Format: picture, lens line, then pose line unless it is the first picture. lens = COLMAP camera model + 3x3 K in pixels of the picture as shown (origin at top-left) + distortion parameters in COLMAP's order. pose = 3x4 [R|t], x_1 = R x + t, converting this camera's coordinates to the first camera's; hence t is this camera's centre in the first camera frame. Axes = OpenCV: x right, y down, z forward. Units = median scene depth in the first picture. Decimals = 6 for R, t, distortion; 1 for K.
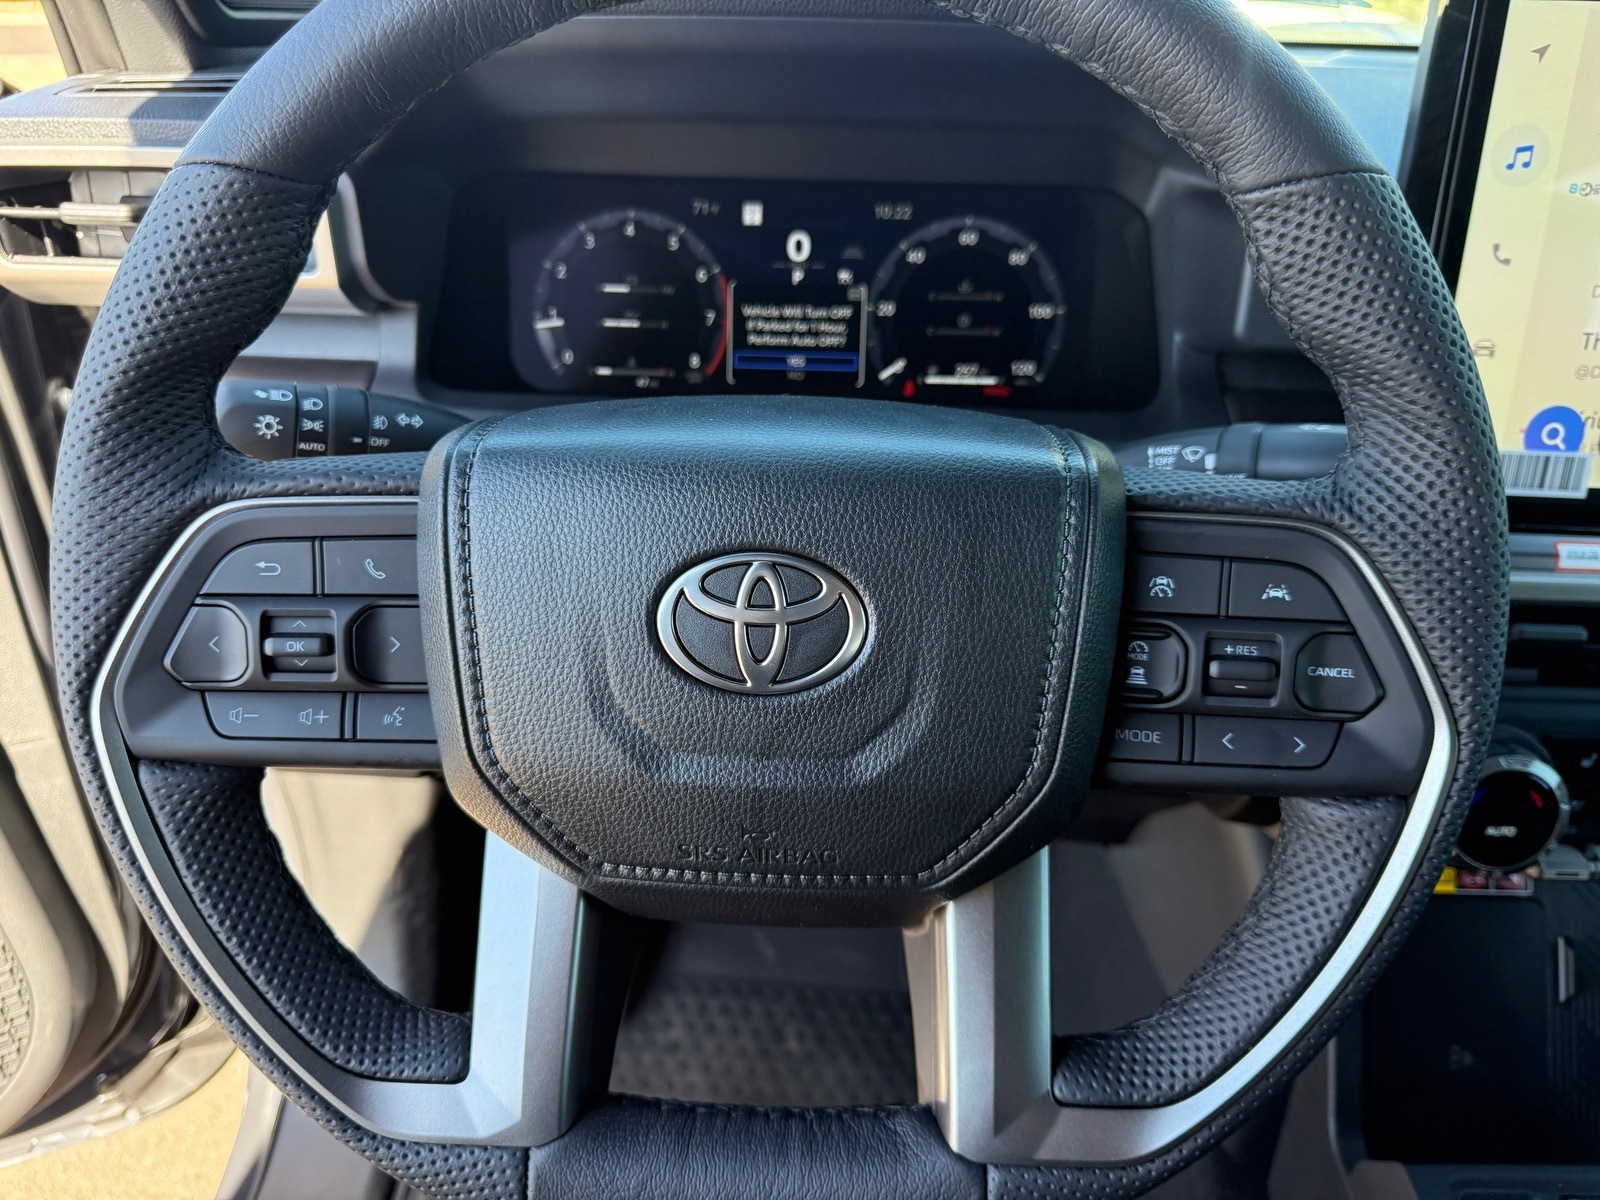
lens RADIAL K [[1079.4, 0, 800.0], [0, 1079.4, 600.0], [0, 0, 1]] dist [0.066415, -0.060594]
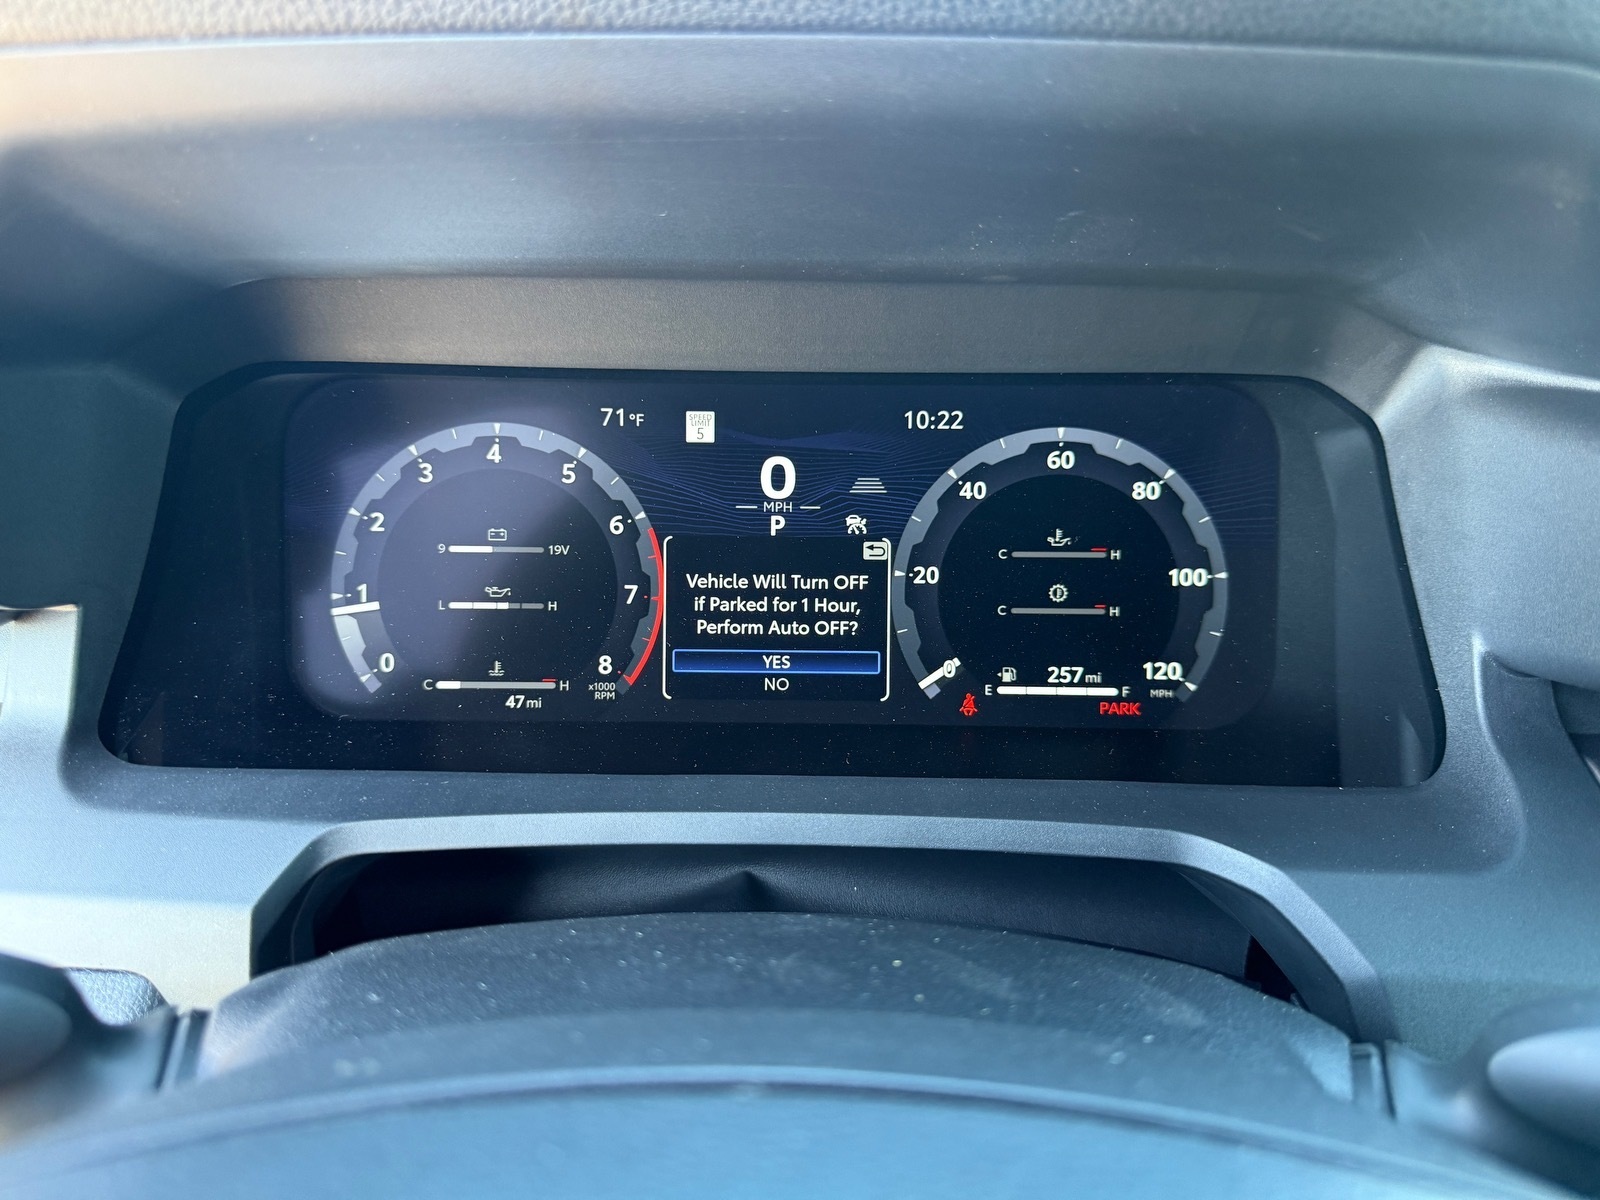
lens RADIAL K [[1079.4, 0, 800.0], [0, 1079.4, 600.0], [0, 0, 1]] dist [0.066415, -0.060594]
pose [[0.999651, -0.017336, 0.019913, -0.002000], [0.019873, 0.990614, -0.135239, -0.175555], [-0.017382, 0.135588, 0.990613, 0.414946]]
